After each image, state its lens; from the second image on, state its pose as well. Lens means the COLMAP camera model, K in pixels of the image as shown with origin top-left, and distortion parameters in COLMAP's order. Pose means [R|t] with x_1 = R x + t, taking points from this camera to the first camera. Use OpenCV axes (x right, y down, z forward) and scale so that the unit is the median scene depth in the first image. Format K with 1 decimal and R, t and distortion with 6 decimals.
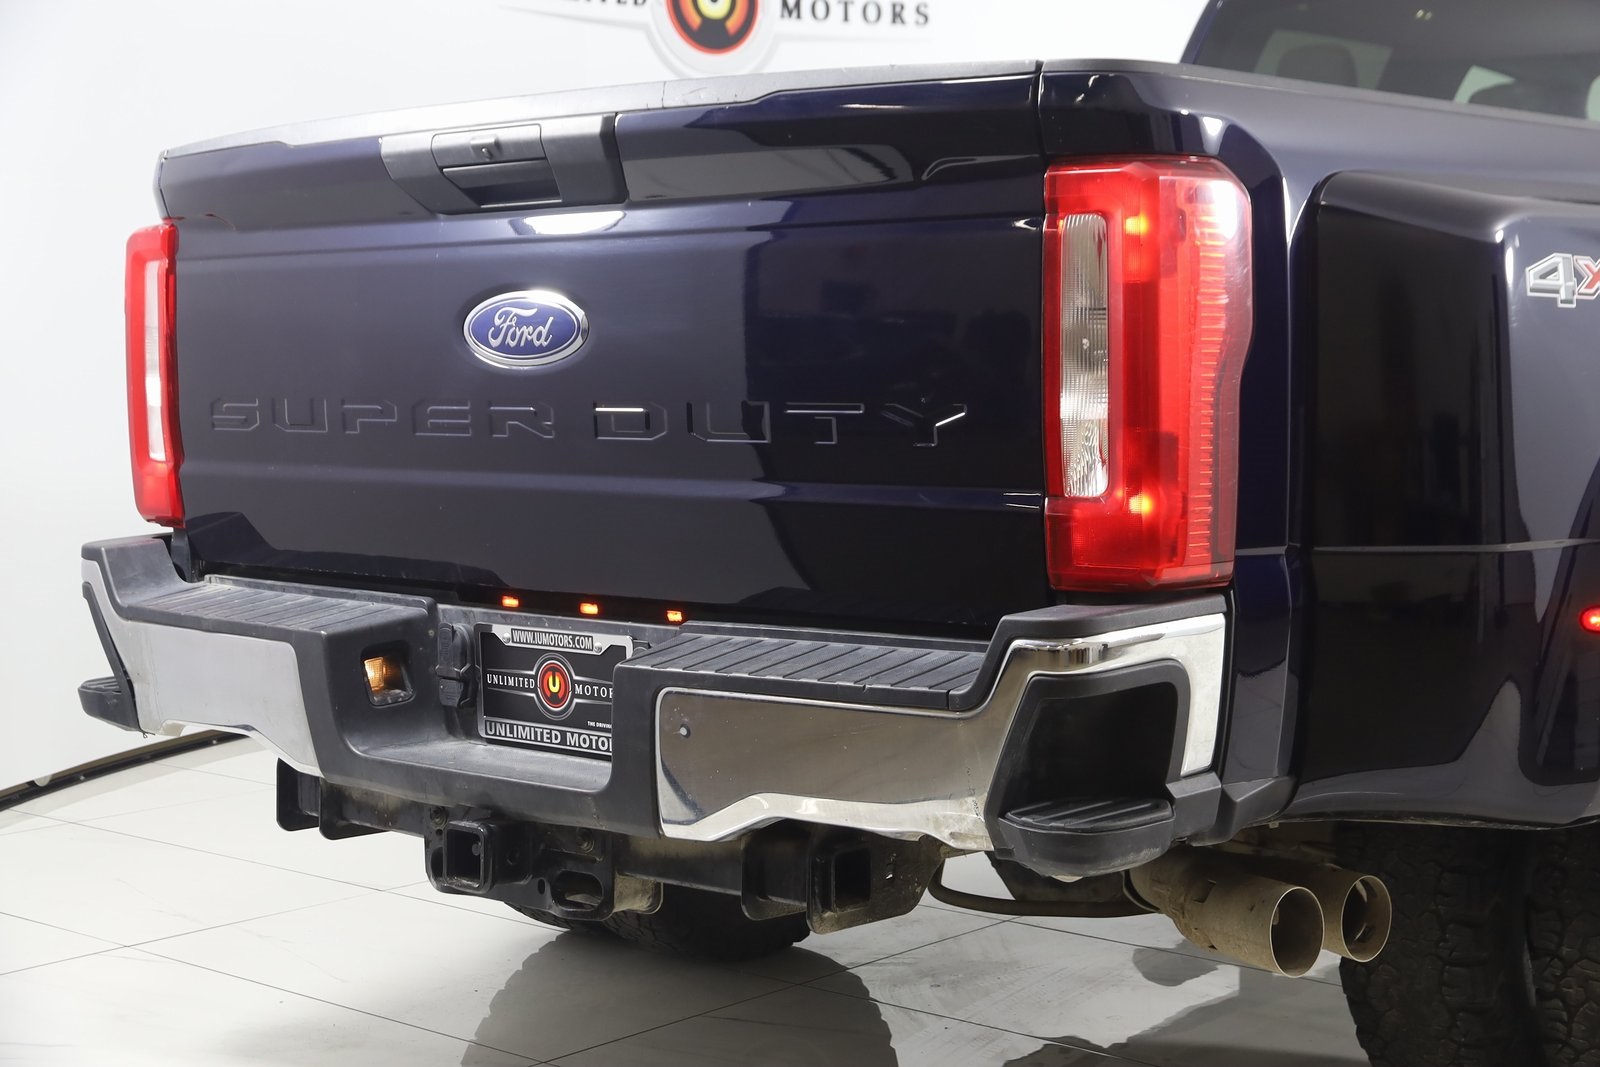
lens RADIAL K [[2432.6, 0, 813.9], [0, 2432.6, 527.0], [0, 0, 1]] dist [0.114117, 0.120689]
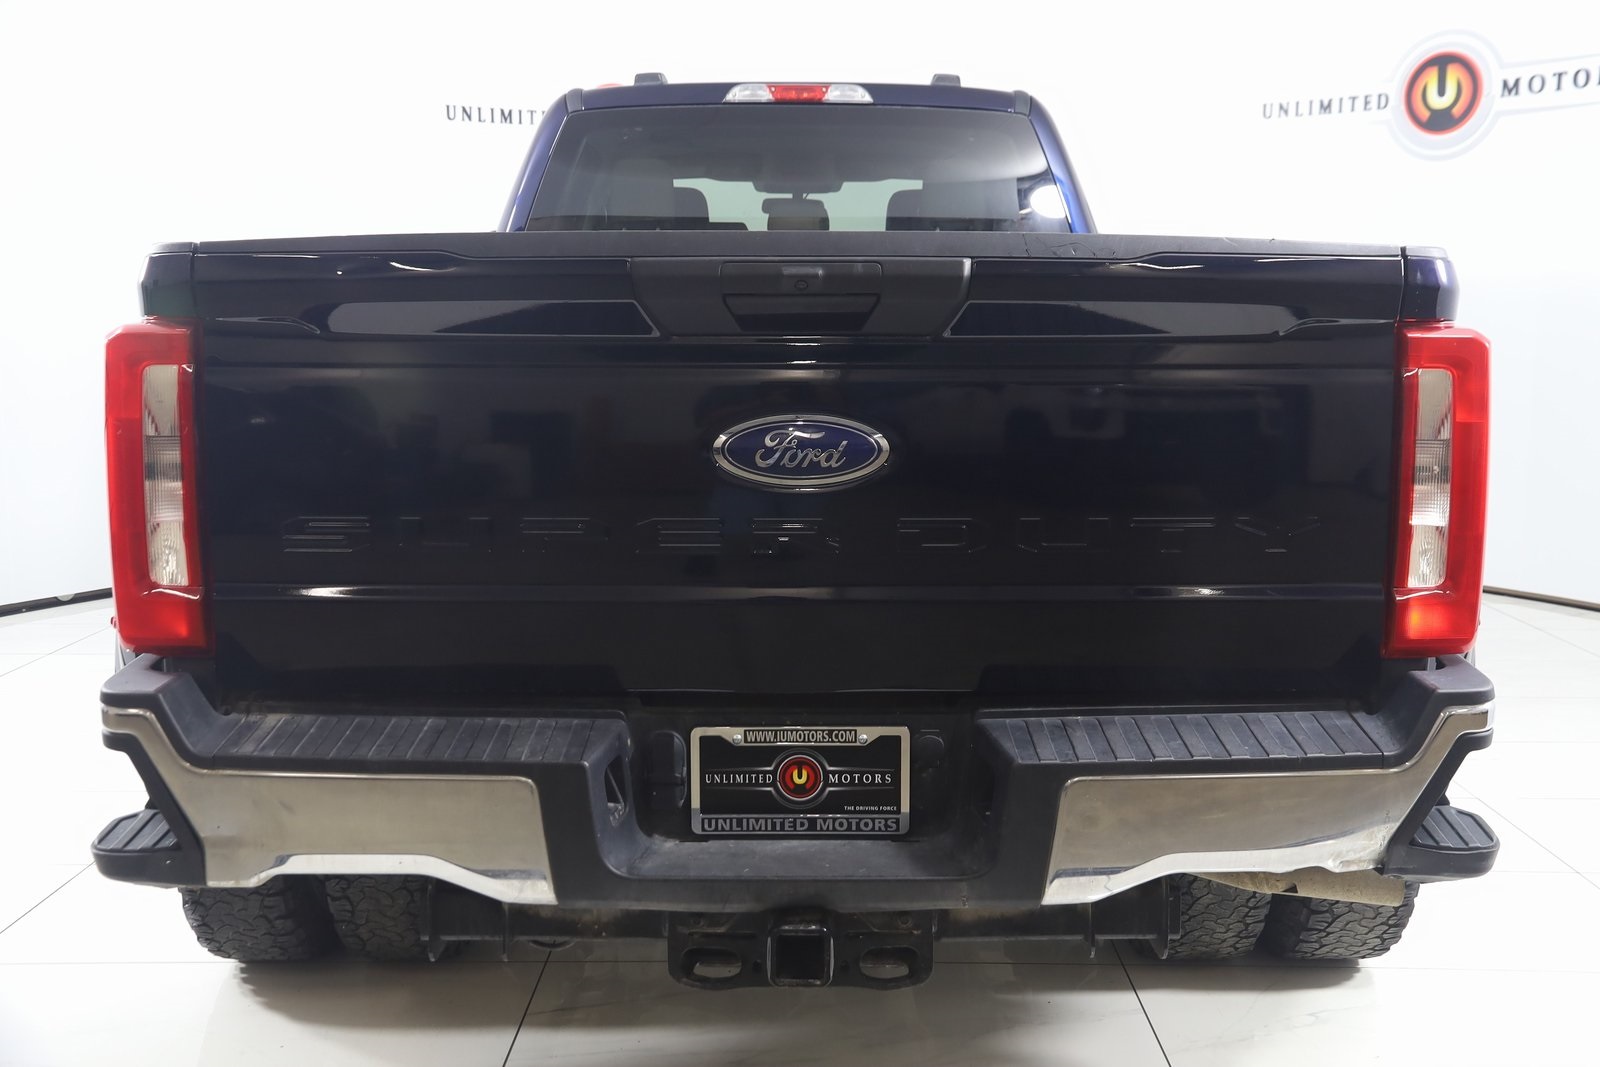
lens RADIAL K [[1659.7, 0, 805.8], [0, 1659.7, 533.4], [0, 0, 1]] dist [-0.003040, 0.183221]
pose [[0.743003, -0.076747, 0.664873, -0.590585], [0.037990, 0.996638, 0.072590, -0.096676], [-0.668209, -0.028676, 0.743421, 0.463422]]
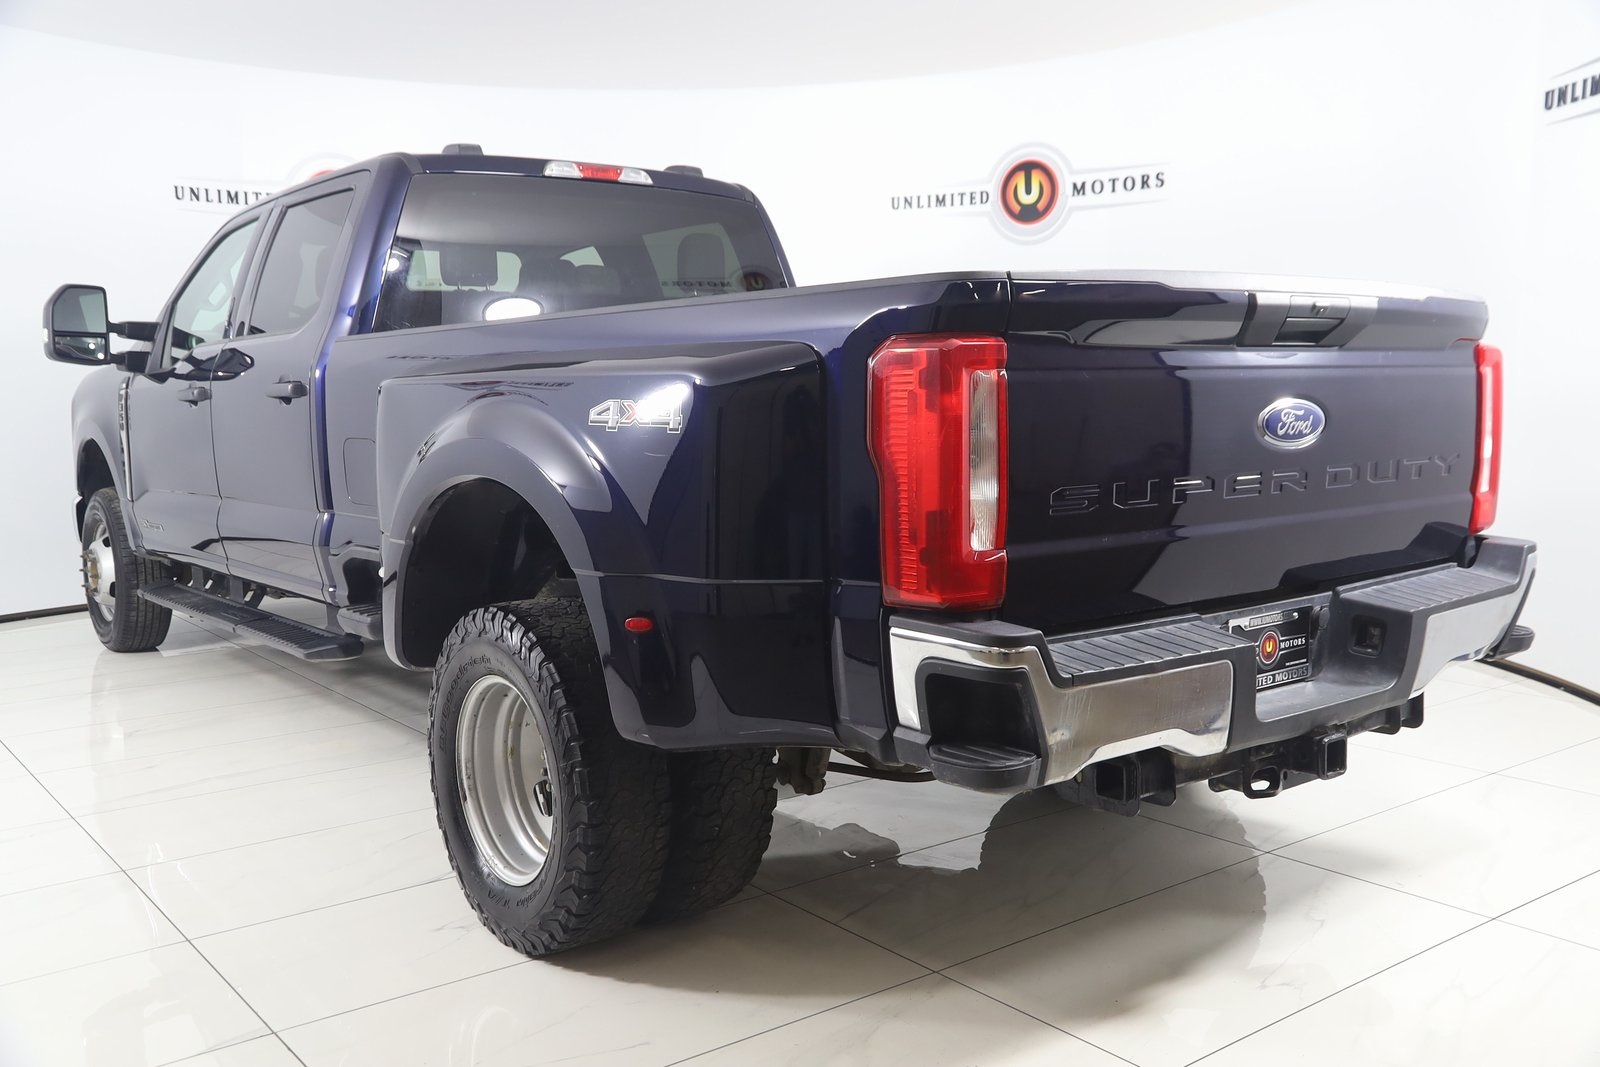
lens RADIAL K [[1433.4, 0, 811.0], [0, 1433.4, 530.4], [0, 0, 1]] dist [-0.049794, 0.144722]
pose [[0.171678, -0.095086, 0.980554, -1.074247], [0.079733, 0.993407, 0.082373, -0.112176], [-0.981921, 0.064041, 0.178128, 1.137005]]
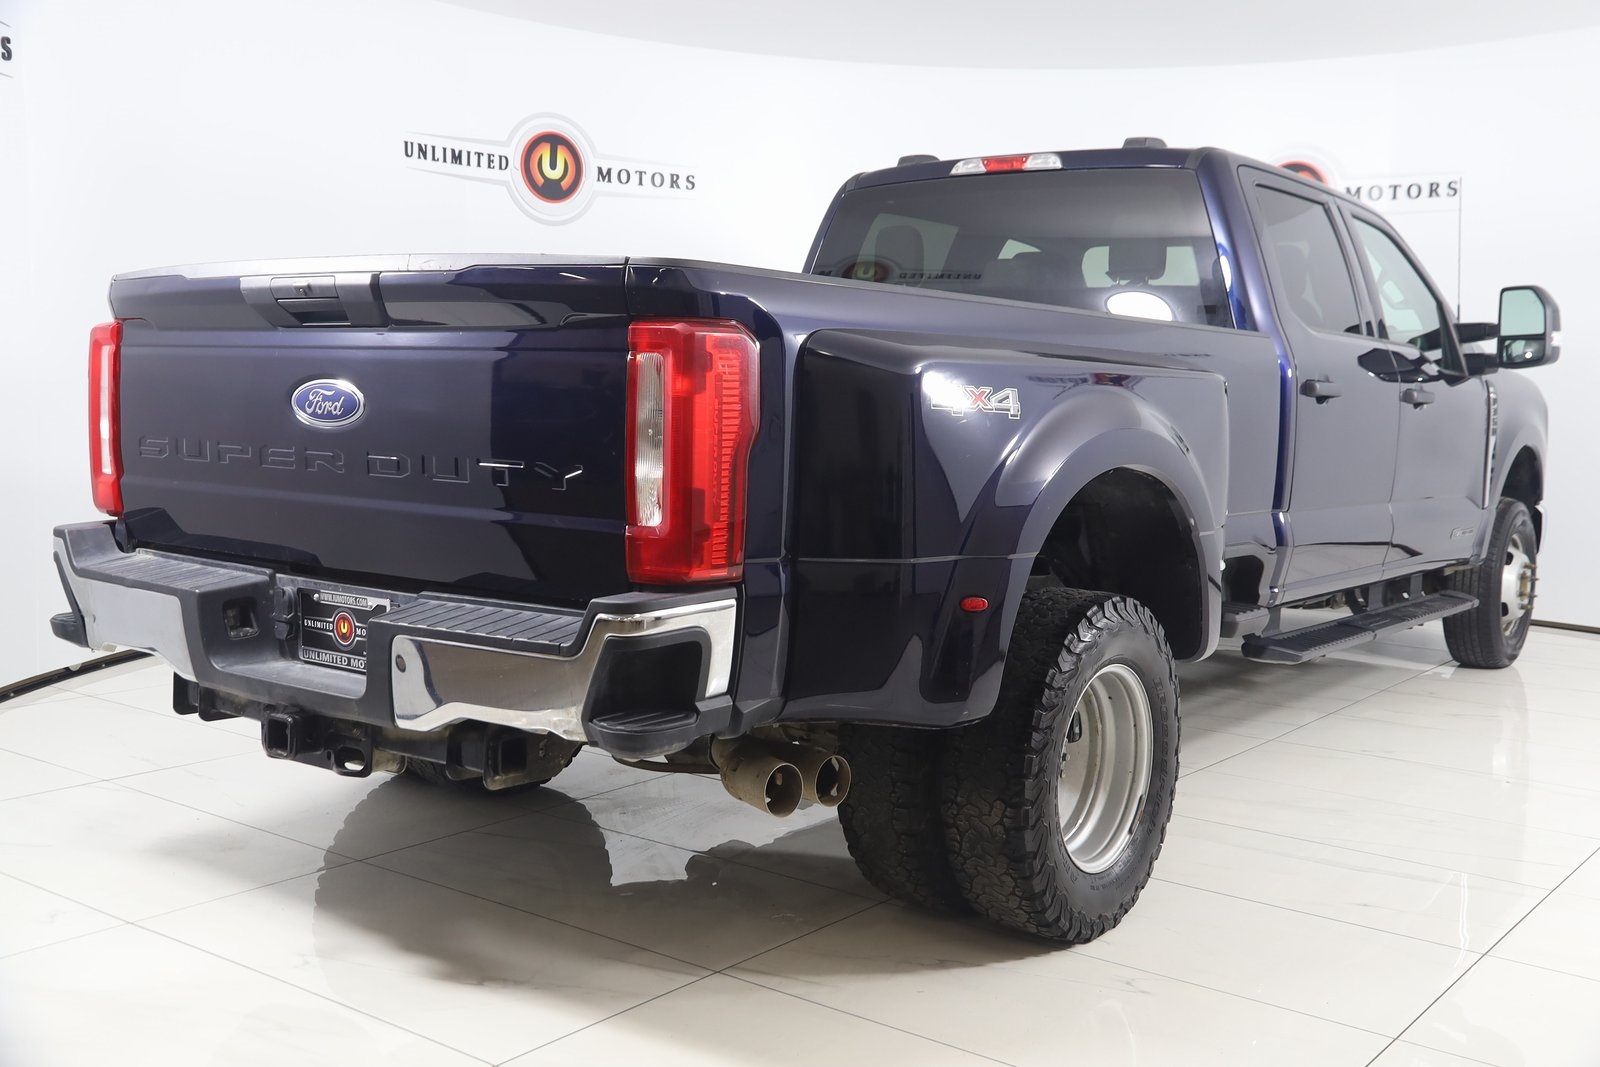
lens RADIAL K [[1590.2, 0, 813.5], [0, 1590.2, 519.2], [0, 0, 1]] dist [-0.013590, 0.162852]
pose [[0.995477, 0.026322, 0.091283, 0.101731], [-0.027522, 0.999550, 0.011910, -0.026873], [-0.090929, -0.014369, 0.995754, -0.054465]]
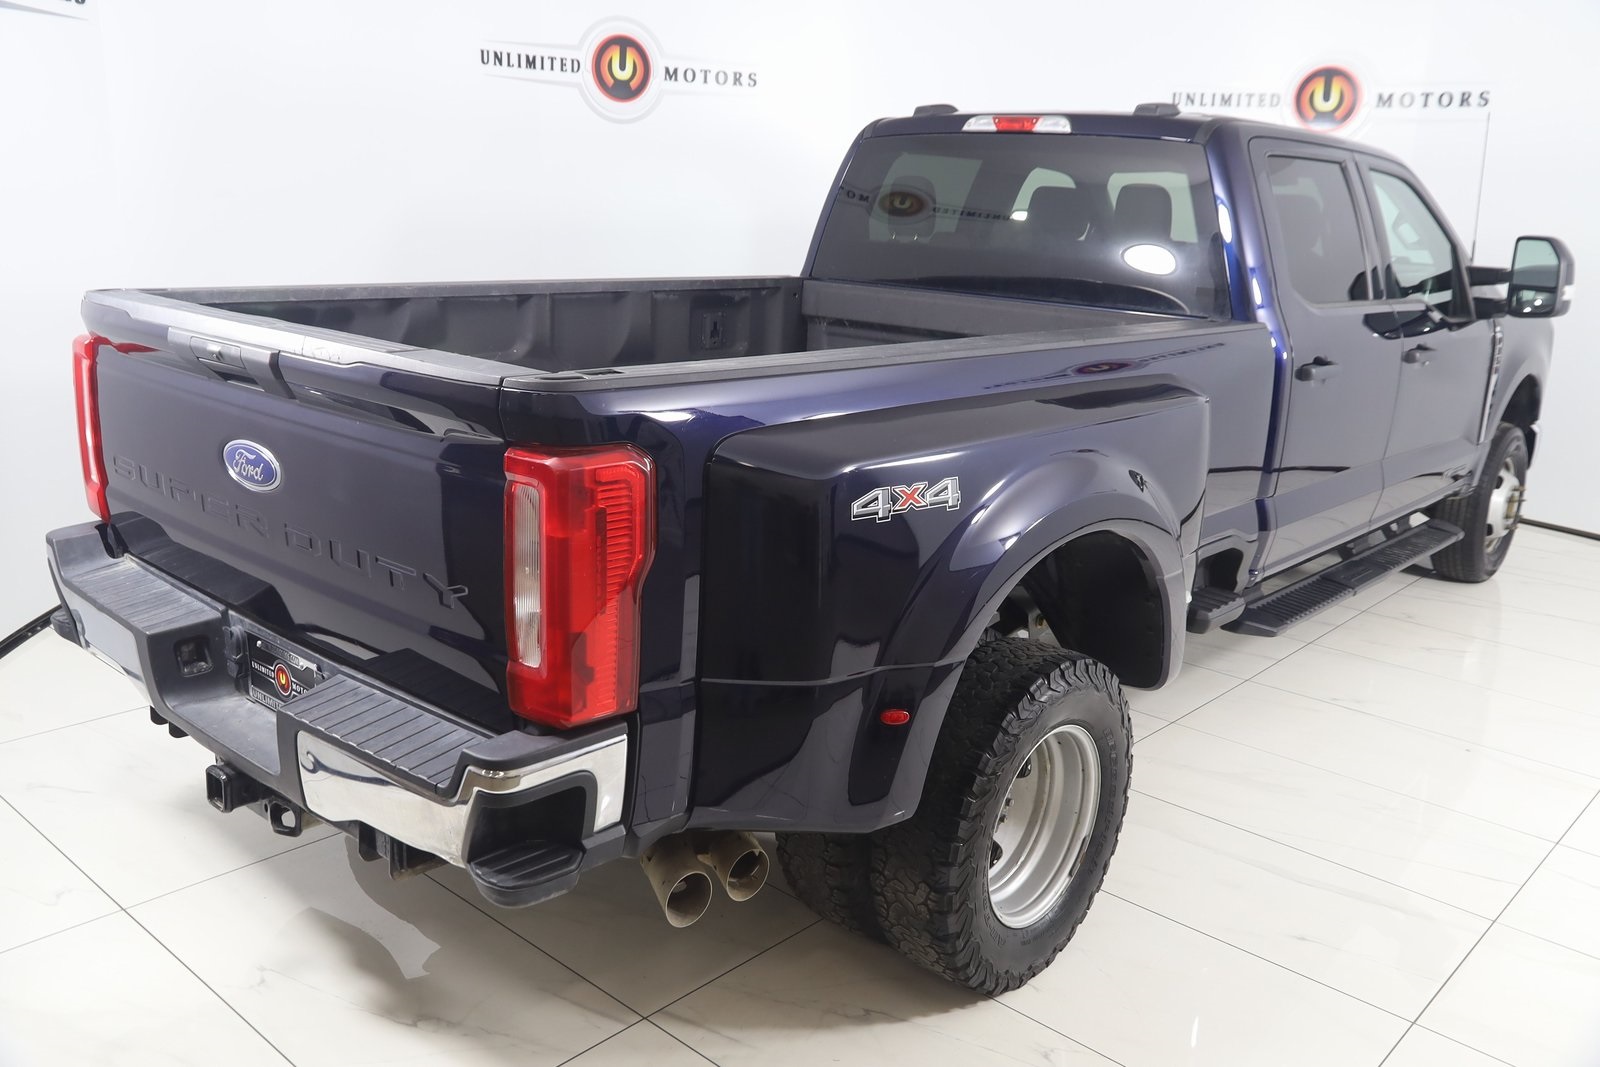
lens RADIAL K [[1330.3, 0, 795.6], [0, 1330.3, 512.4], [0, 0, 1]] dist [-0.065774, 0.129098]
pose [[0.998714, 0.048507, 0.014716, 0.214643], [-0.050302, 0.984243, 0.169518, -0.210003], [-0.006261, -0.170040, 0.985417, 0.163572]]
